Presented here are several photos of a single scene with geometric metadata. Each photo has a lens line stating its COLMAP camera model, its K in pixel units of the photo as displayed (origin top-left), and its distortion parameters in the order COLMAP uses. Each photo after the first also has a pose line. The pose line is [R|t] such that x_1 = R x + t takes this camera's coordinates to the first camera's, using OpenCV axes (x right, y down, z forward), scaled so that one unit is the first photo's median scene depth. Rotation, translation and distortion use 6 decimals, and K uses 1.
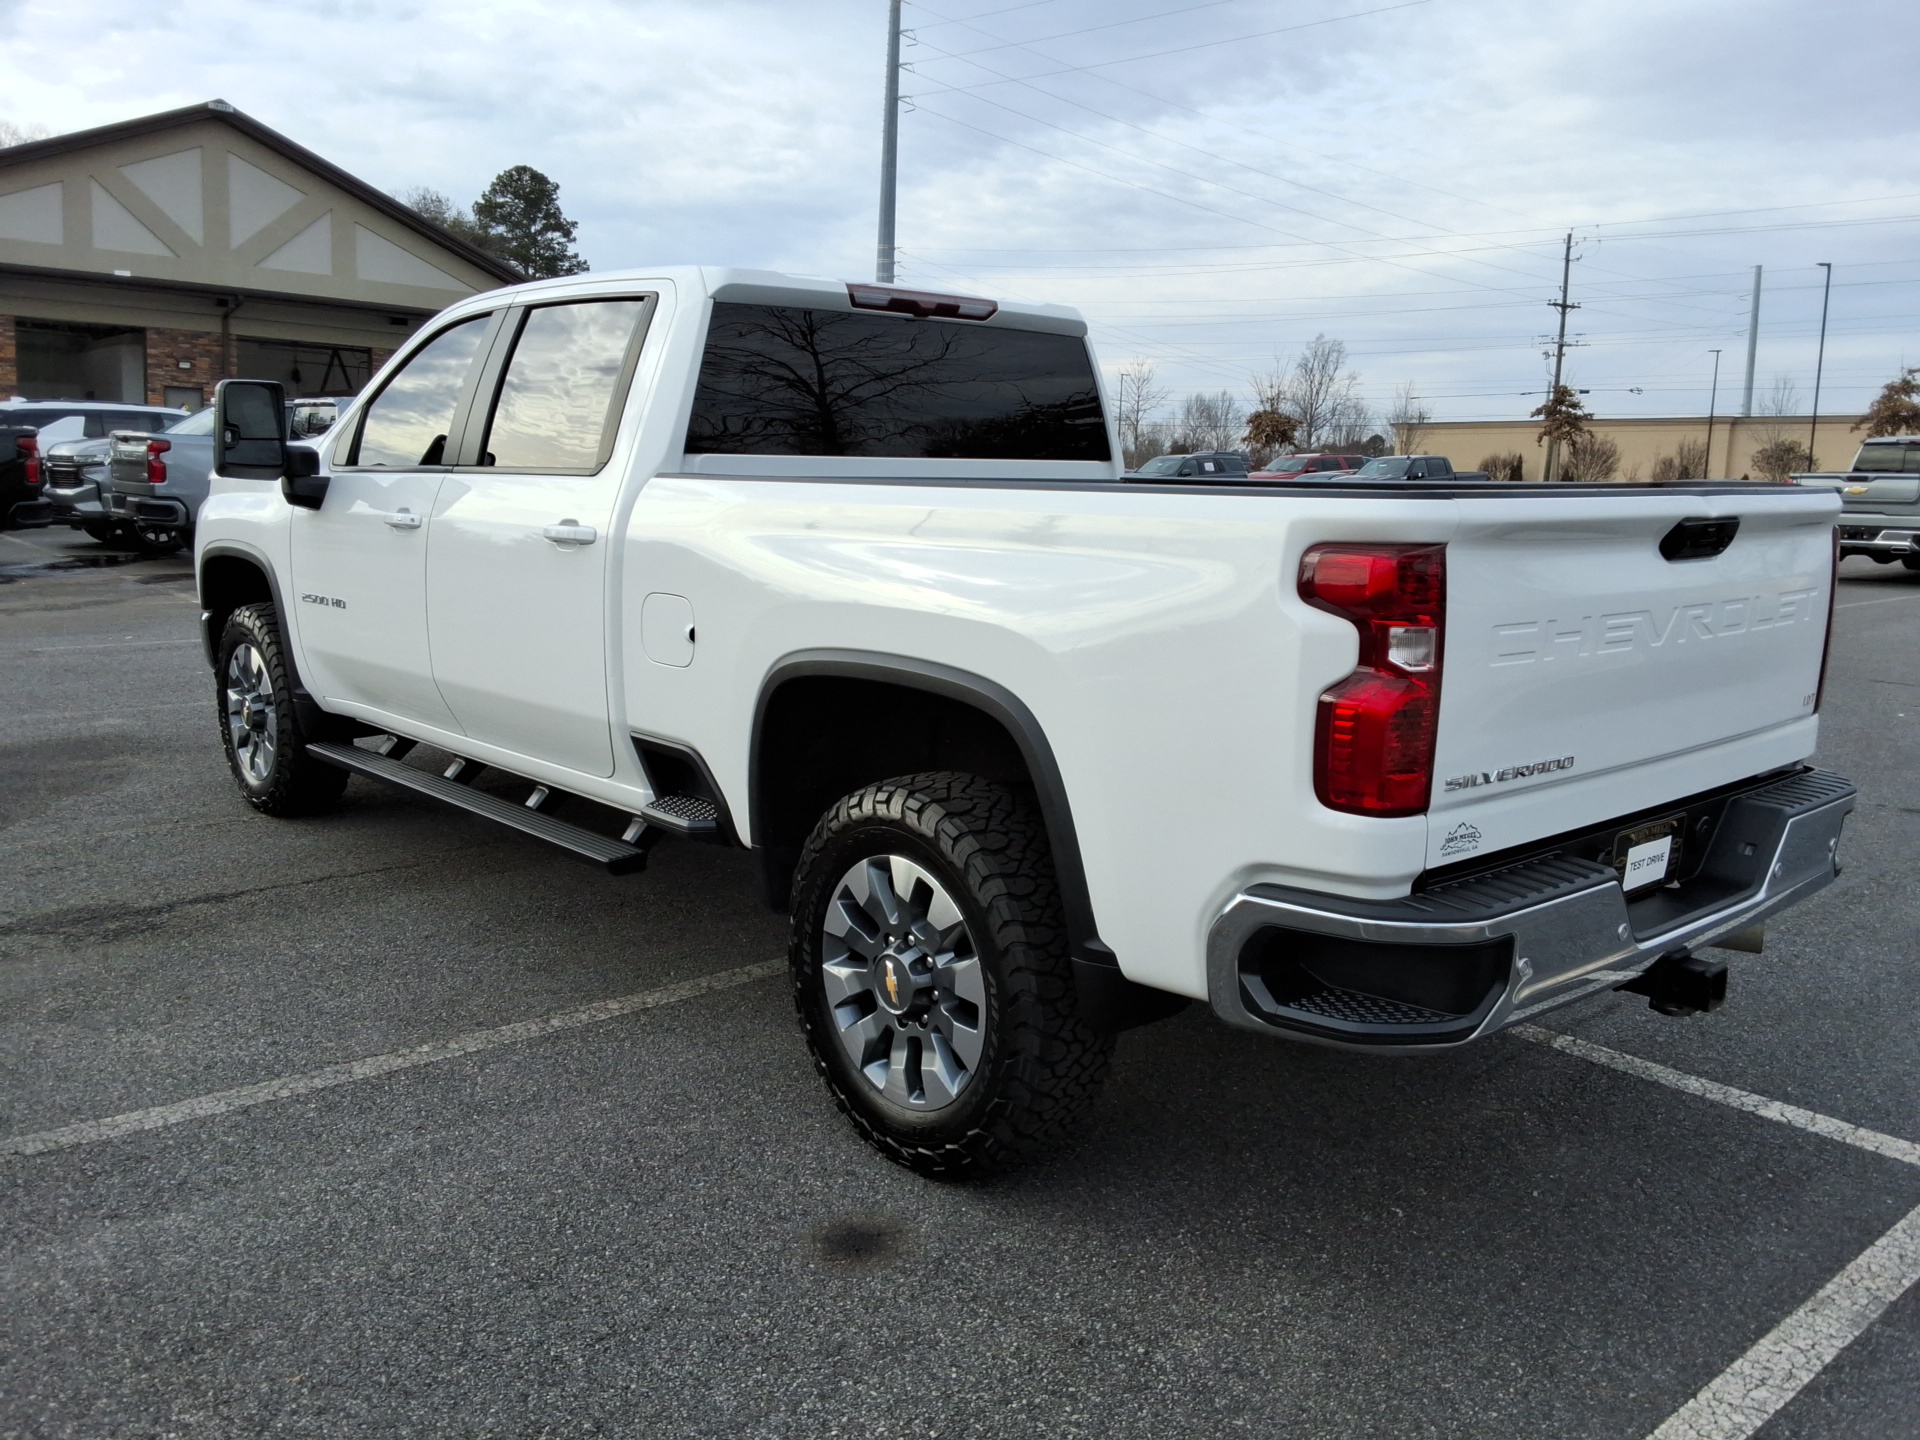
lens RADIAL K [[1540.4, 0, 986.3], [0, 1540.4, 708.2], [0, 0, 1]] dist [0.085731, -0.122203]
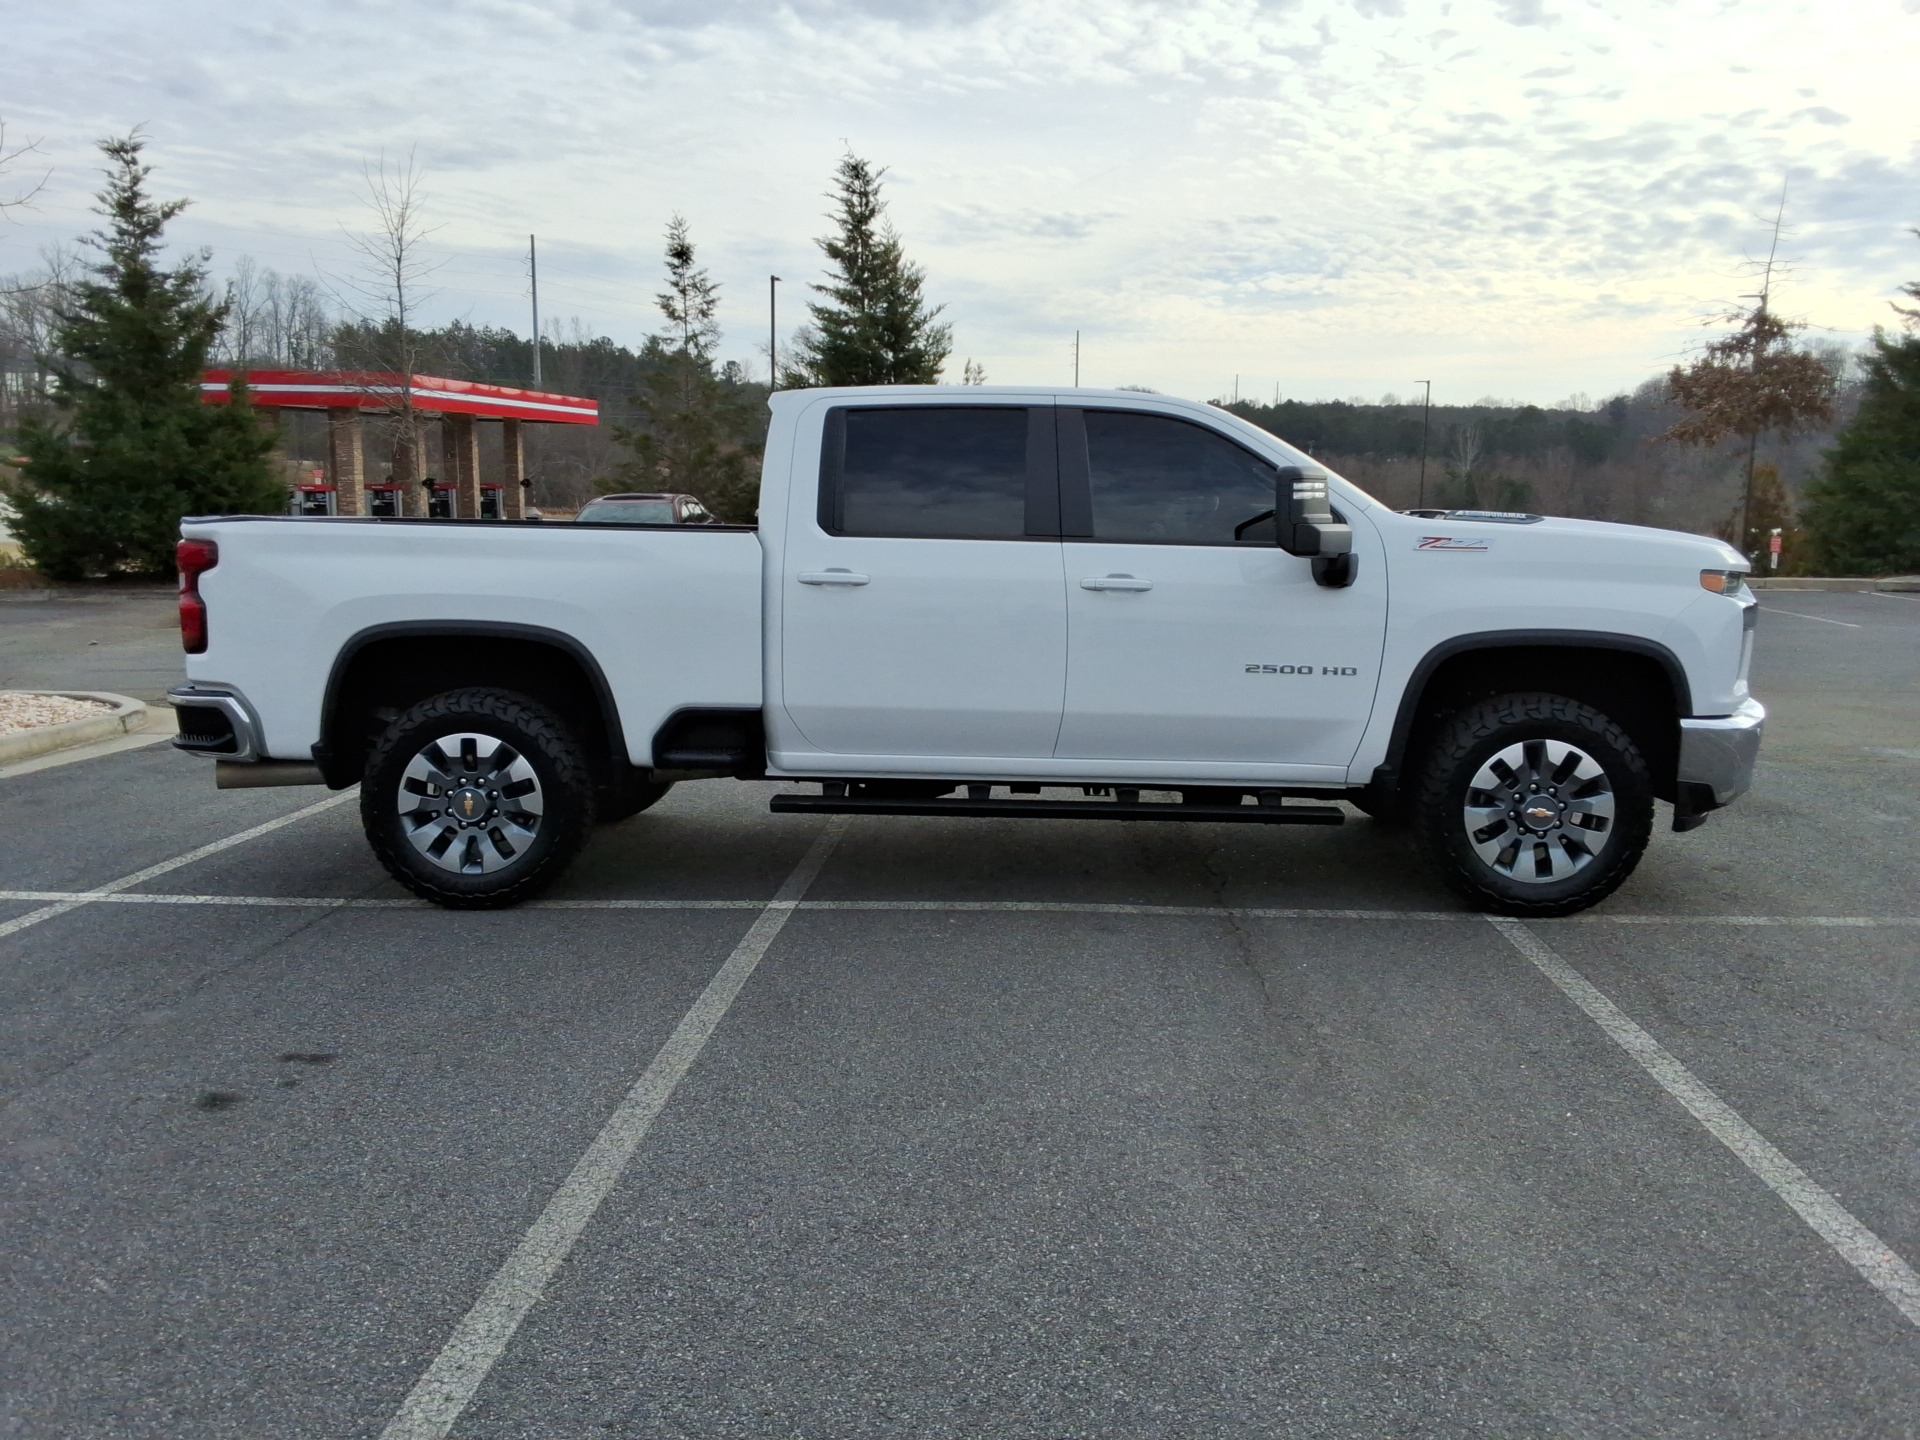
lens RADIAL K [[1540.4, 0, 986.4], [0, 1540.4, 712.1], [0, 0, 1]] dist [0.085731, -0.122203]
pose [[-0.697879, 0.066115, -0.713157, 0.856763], [-0.138006, 0.964657, 0.224480, -0.323524], [0.702794, 0.255080, -0.664090, 2.065137]]
